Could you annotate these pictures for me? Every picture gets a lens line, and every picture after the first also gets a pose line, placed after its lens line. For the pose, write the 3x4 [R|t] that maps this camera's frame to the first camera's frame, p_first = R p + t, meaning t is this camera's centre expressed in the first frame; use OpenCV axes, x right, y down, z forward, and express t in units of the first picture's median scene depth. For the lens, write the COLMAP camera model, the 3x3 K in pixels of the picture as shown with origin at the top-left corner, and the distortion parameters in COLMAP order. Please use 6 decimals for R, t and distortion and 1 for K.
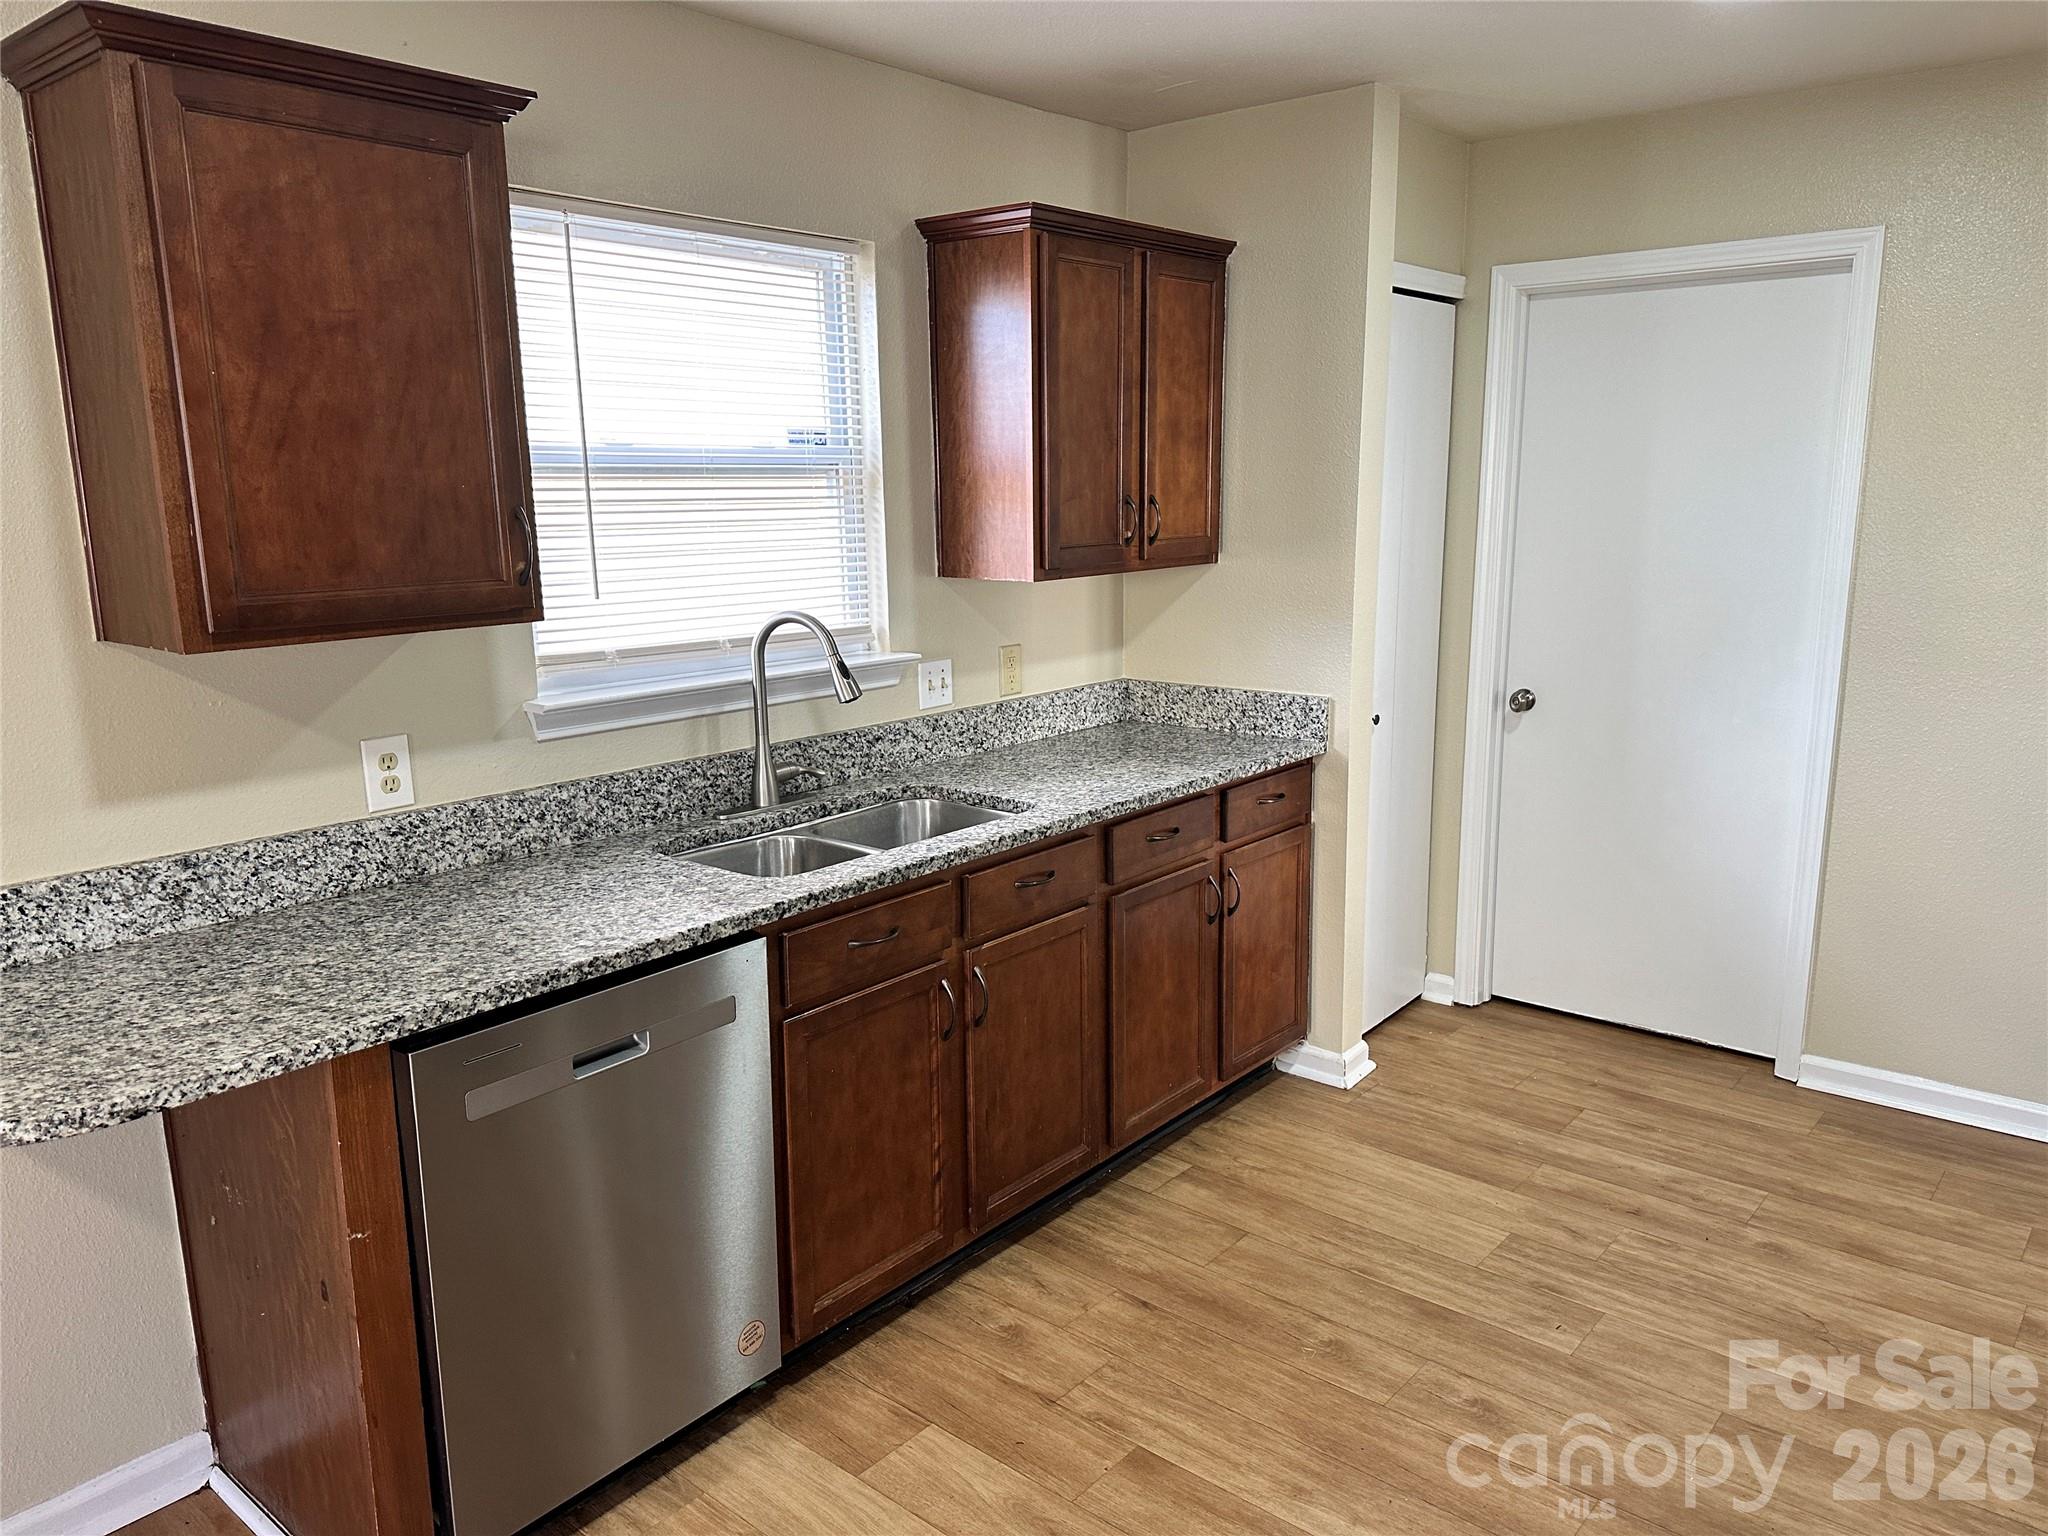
lens RADIAL K [[1433.8, 0, 1028.3], [0, 1433.8, 768.1], [0, 0, 1]] dist [0.109733, -0.158840]
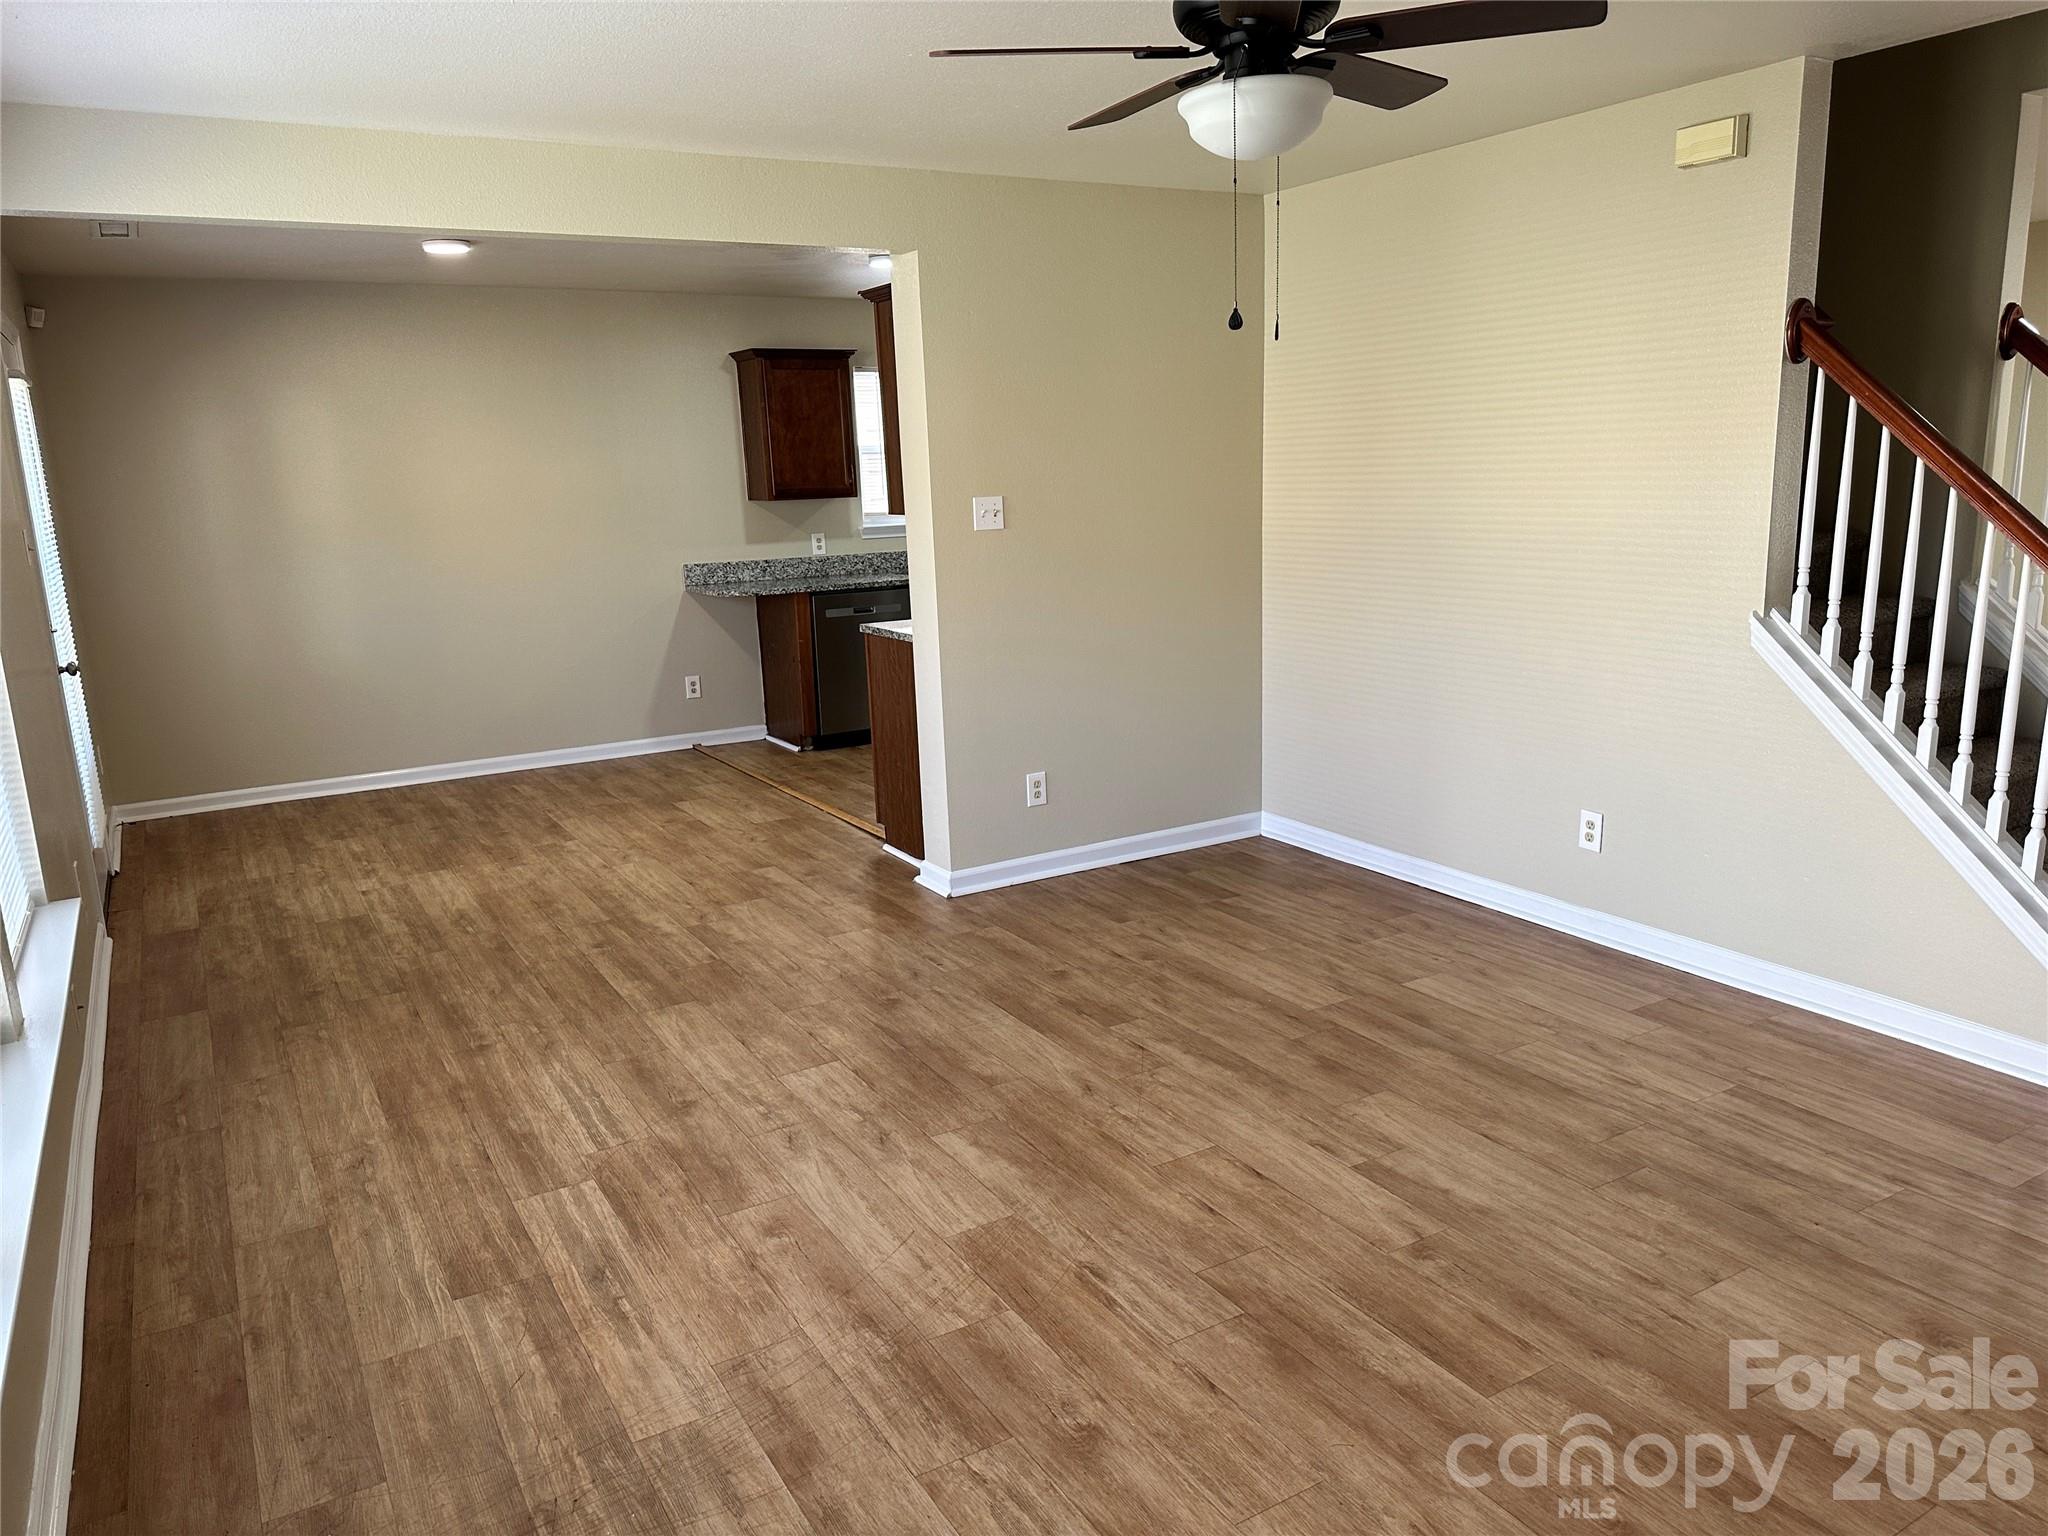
lens RADIAL K [[1433.8, 0, 1028.3], [0, 1433.8, 768.1], [0, 0, 1]] dist [0.109733, -0.158840]
pose [[0.942850, 0.049942, -0.329454, 0.987120], [-0.041281, 0.998595, 0.033237, 0.335986], [0.330651, -0.017738, 0.943586, -1.727756]]
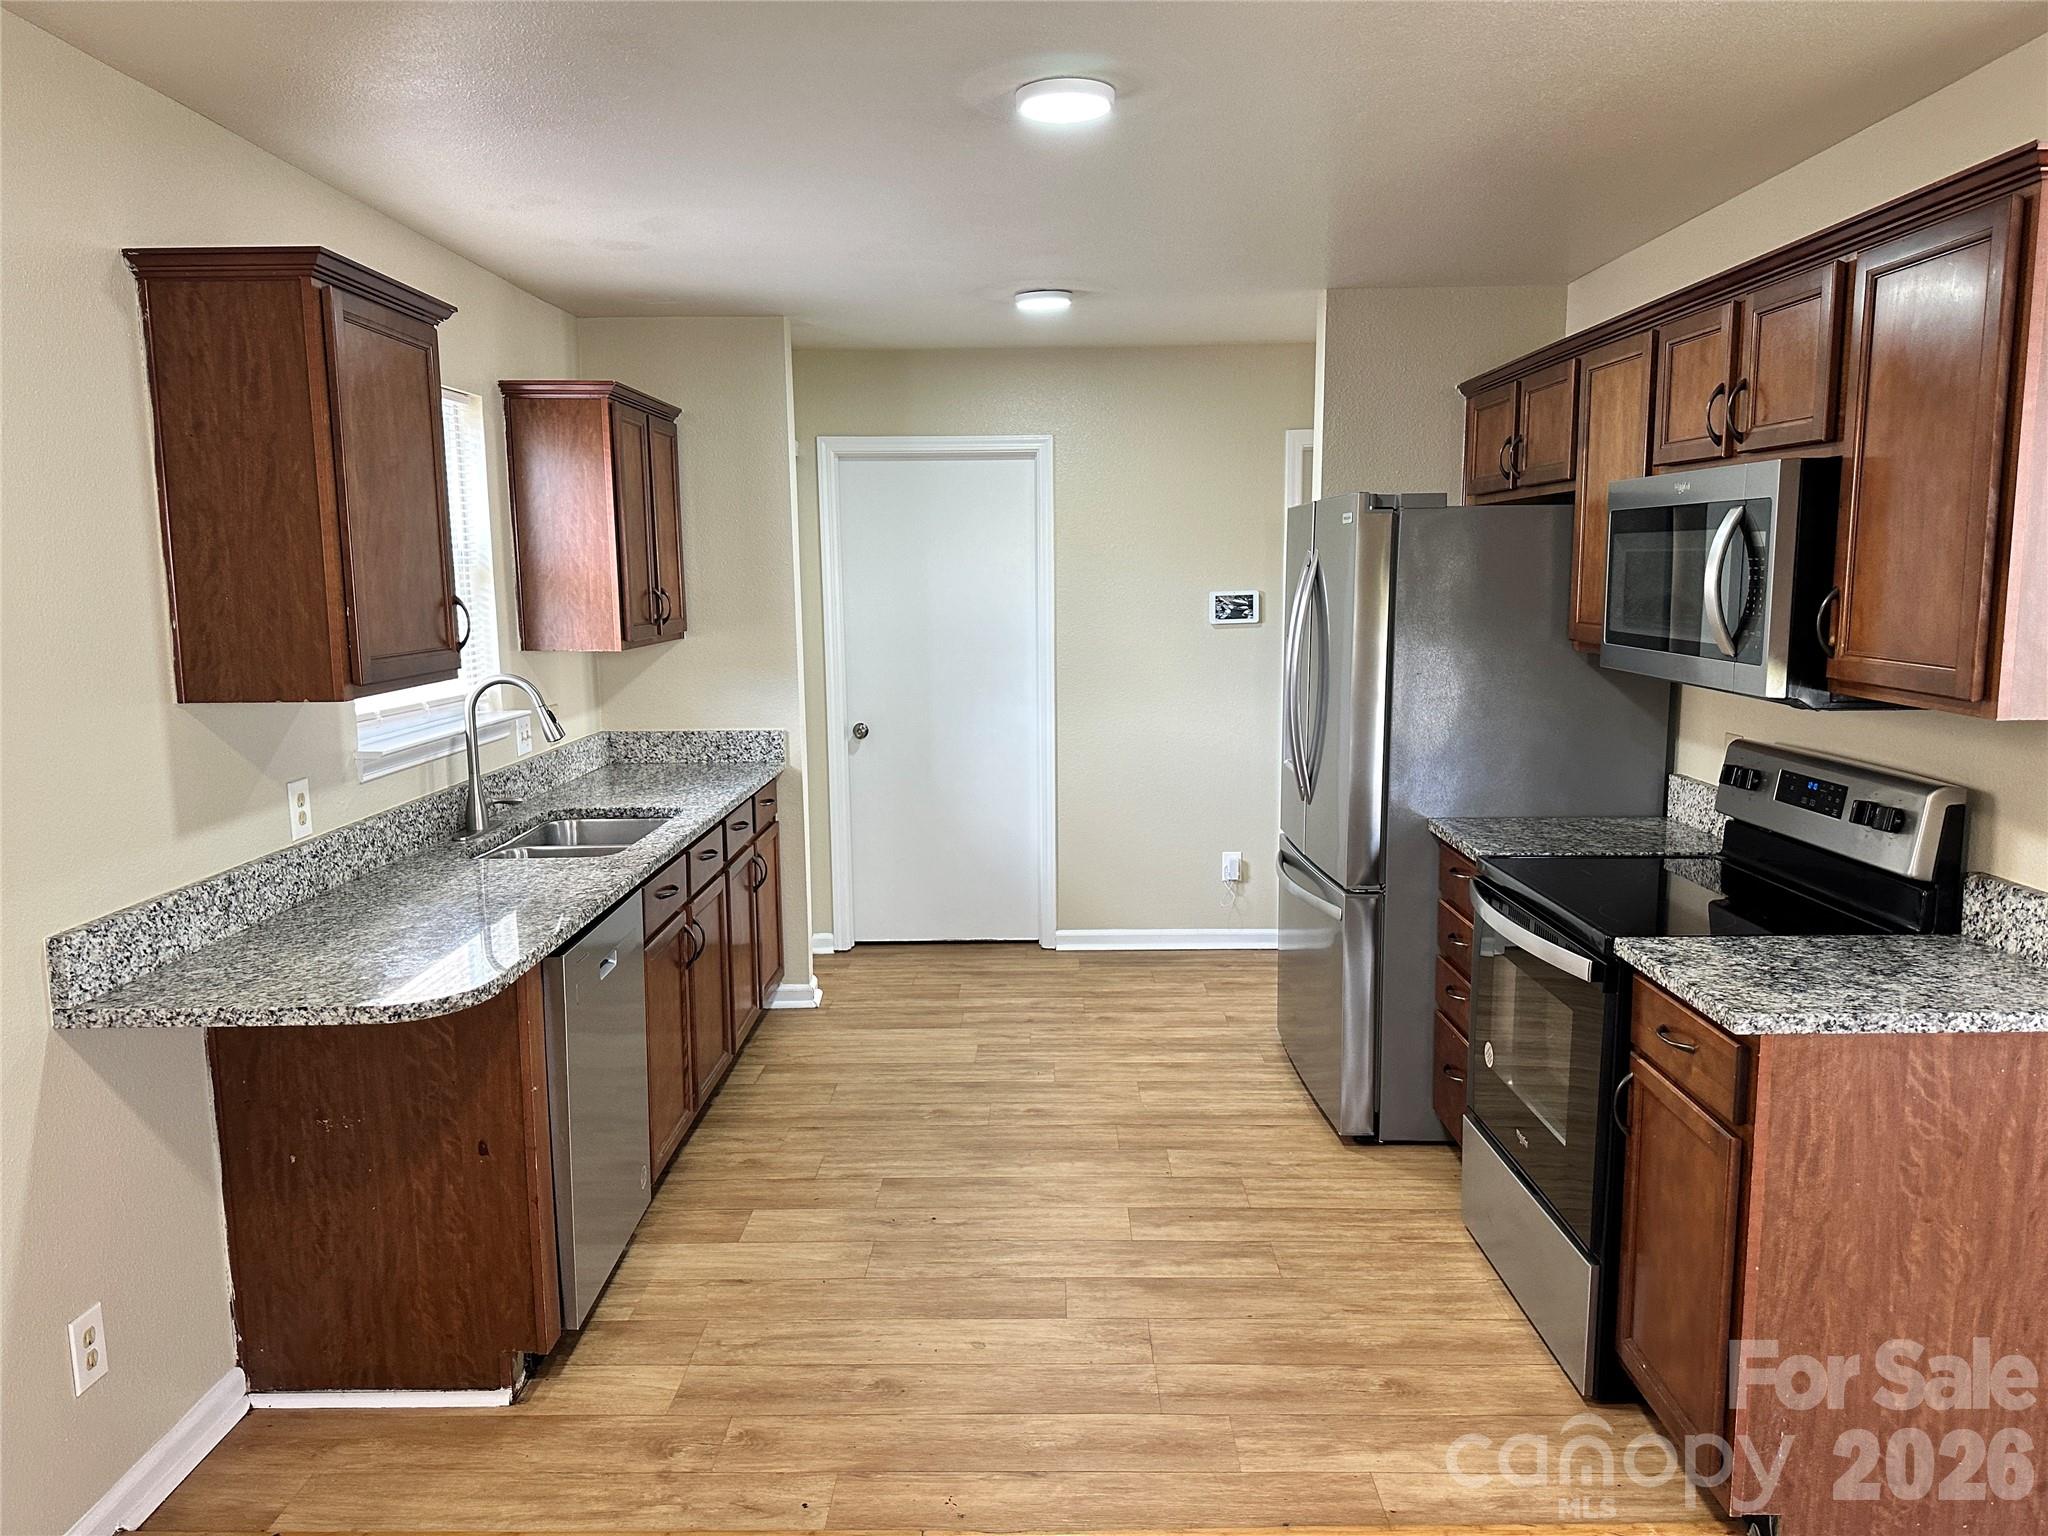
lens RADIAL K [[1433.8, 0, 1028.3], [0, 1433.8, 768.1], [0, 0, 1]] dist [0.109733, -0.158840]
pose [[0.768266, -0.081370, 0.634937, -0.634661], [0.124324, 0.991968, -0.023305, 0.063439], [-0.627941, 0.096842, 0.772212, -0.300815]]
